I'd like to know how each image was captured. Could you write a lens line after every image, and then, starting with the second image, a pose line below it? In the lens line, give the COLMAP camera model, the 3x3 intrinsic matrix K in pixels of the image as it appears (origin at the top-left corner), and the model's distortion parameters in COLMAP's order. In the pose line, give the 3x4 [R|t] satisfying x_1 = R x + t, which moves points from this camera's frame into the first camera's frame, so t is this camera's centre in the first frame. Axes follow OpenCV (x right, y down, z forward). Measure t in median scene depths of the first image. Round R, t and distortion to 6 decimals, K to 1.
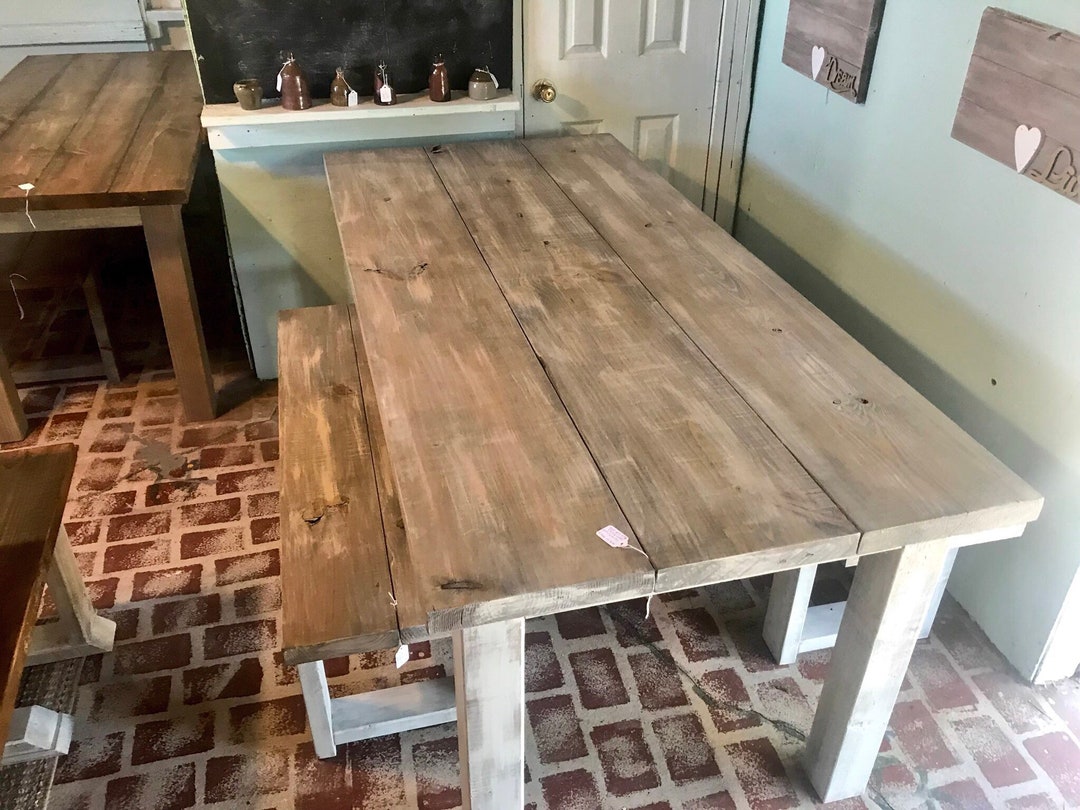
lens RADIAL K [[889.4, 0, 534.0], [0, 889.4, 402.4], [0, 0, 1]] dist [0.017831, -0.024309]
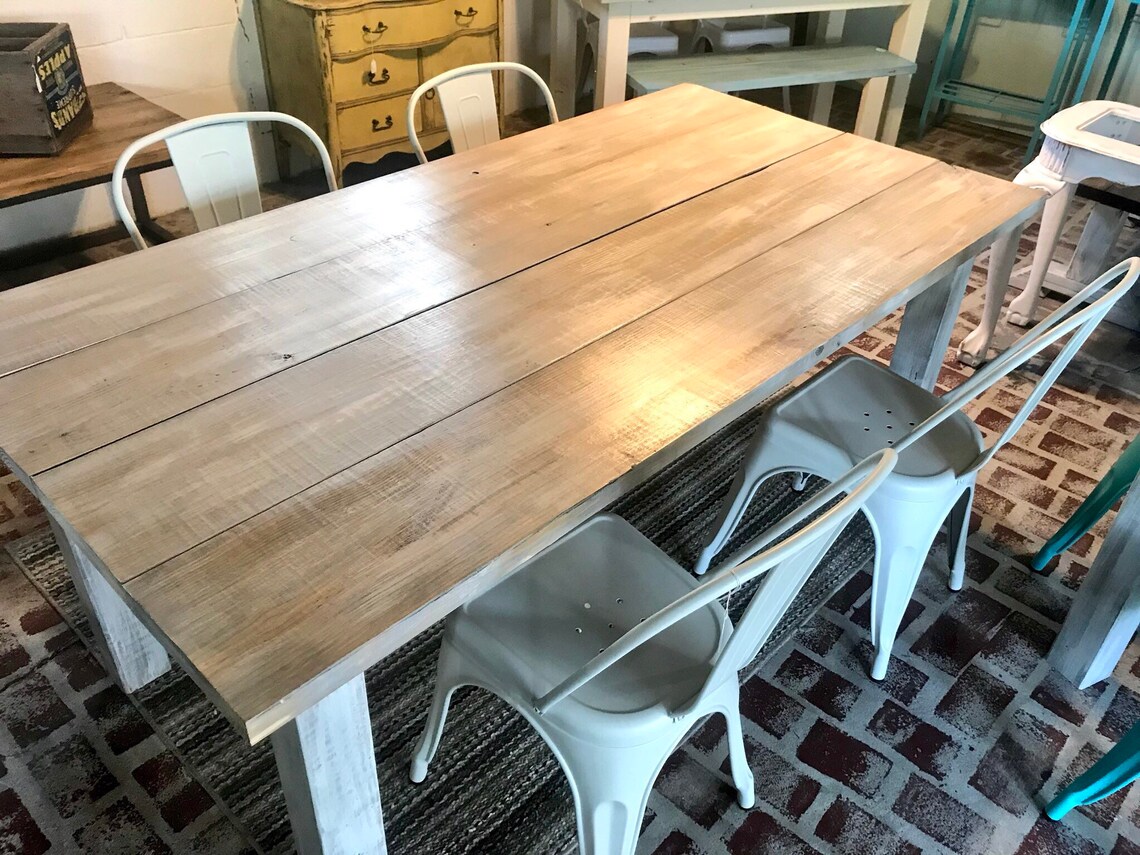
lens RADIAL K [[938.9, 0, 574.7], [0, 938.9, 424.8], [0, 0, 1]] dist [0.017831, -0.024309]
pose [[0.540571, 0.511737, -0.667764, 0.142299], [-0.484159, 0.838348, 0.250524, 0.149453], [0.688021, 0.187877, 0.700949, -0.192830]]
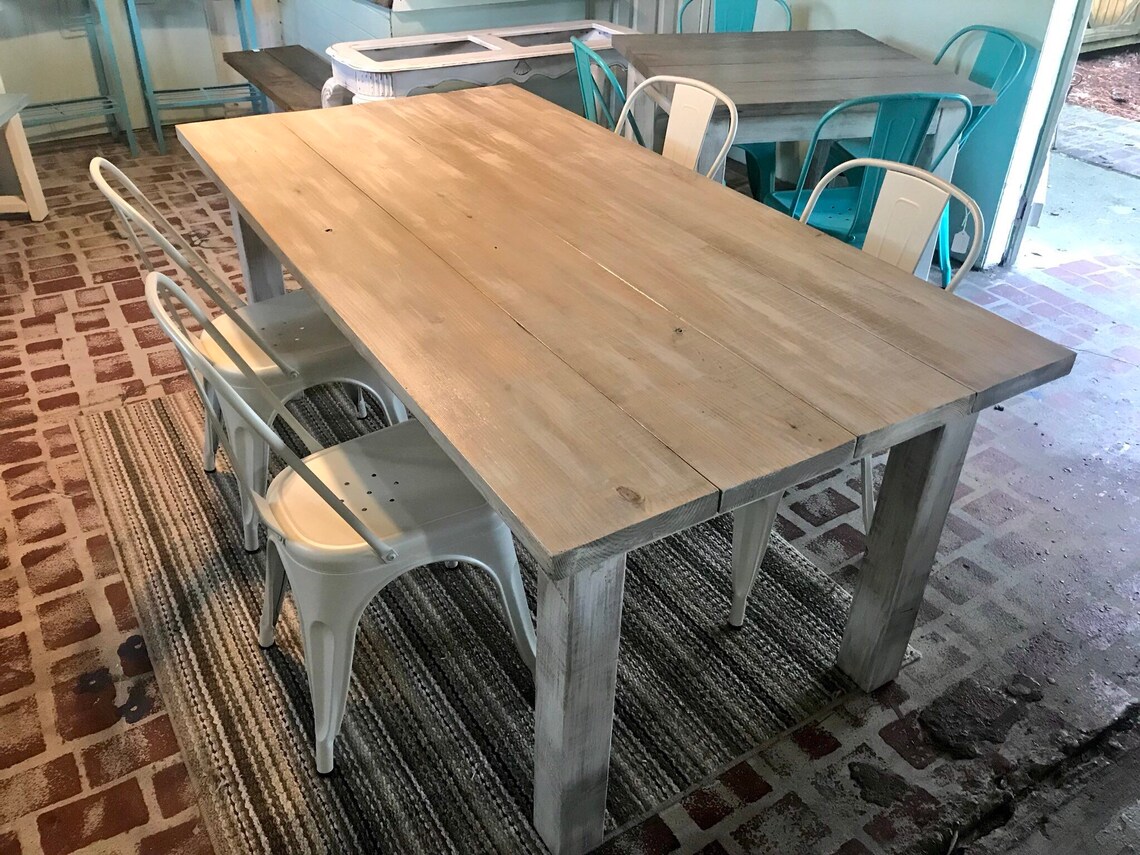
lens RADIAL K [[938.9, 0, 573.2], [0, 938.9, 425.4], [0, 0, 1]] dist [0.017831, -0.024309]
pose [[0.950898, -0.158789, 0.265668, -0.768913], [0.152285, 0.987310, 0.045042, 0.414777], [-0.269449, -0.002373, 0.963012, -0.590824]]
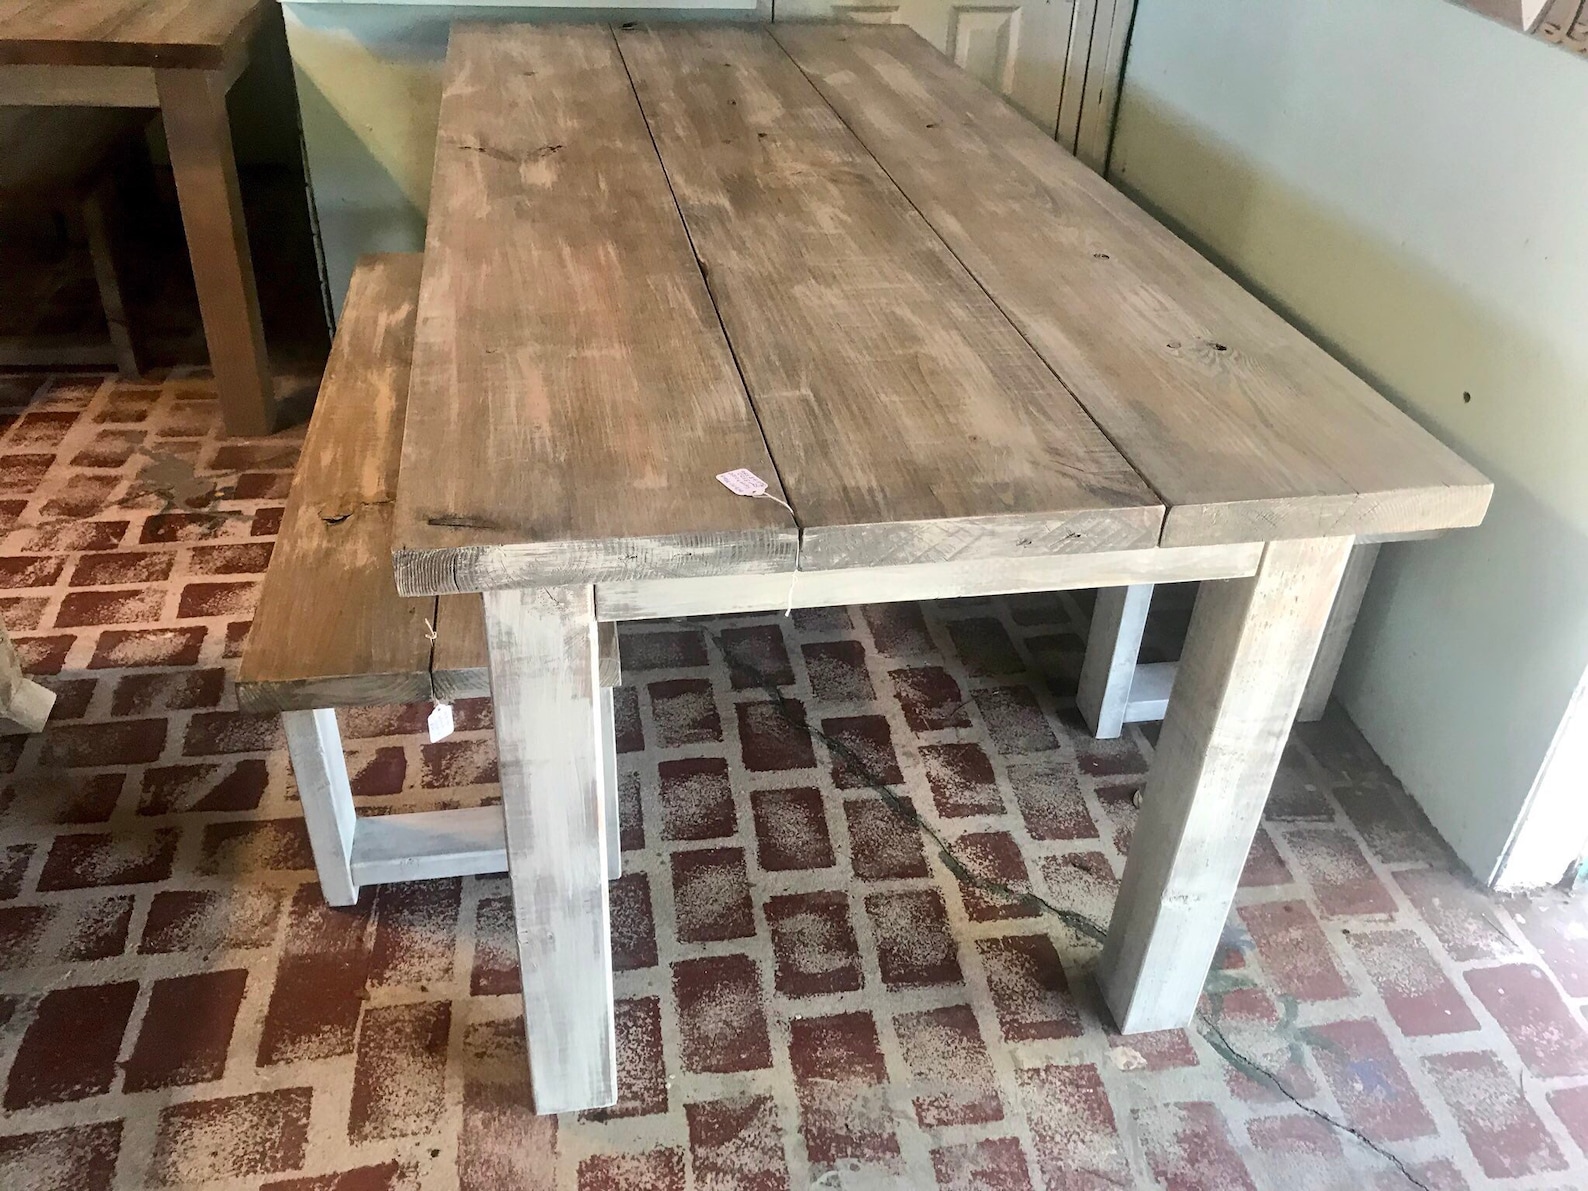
lens RADIAL K [[1307.8, 0, 796.4], [0, 1307.8, 585.6], [0, 0, 1]] dist [0.017831, -0.024309]
pose [[0.996881, 0.070568, -0.035331, 0.098085], [-0.069962, 0.997385, 0.018098, 0.123535], [0.036516, -0.015569, 0.999212, 0.081405]]
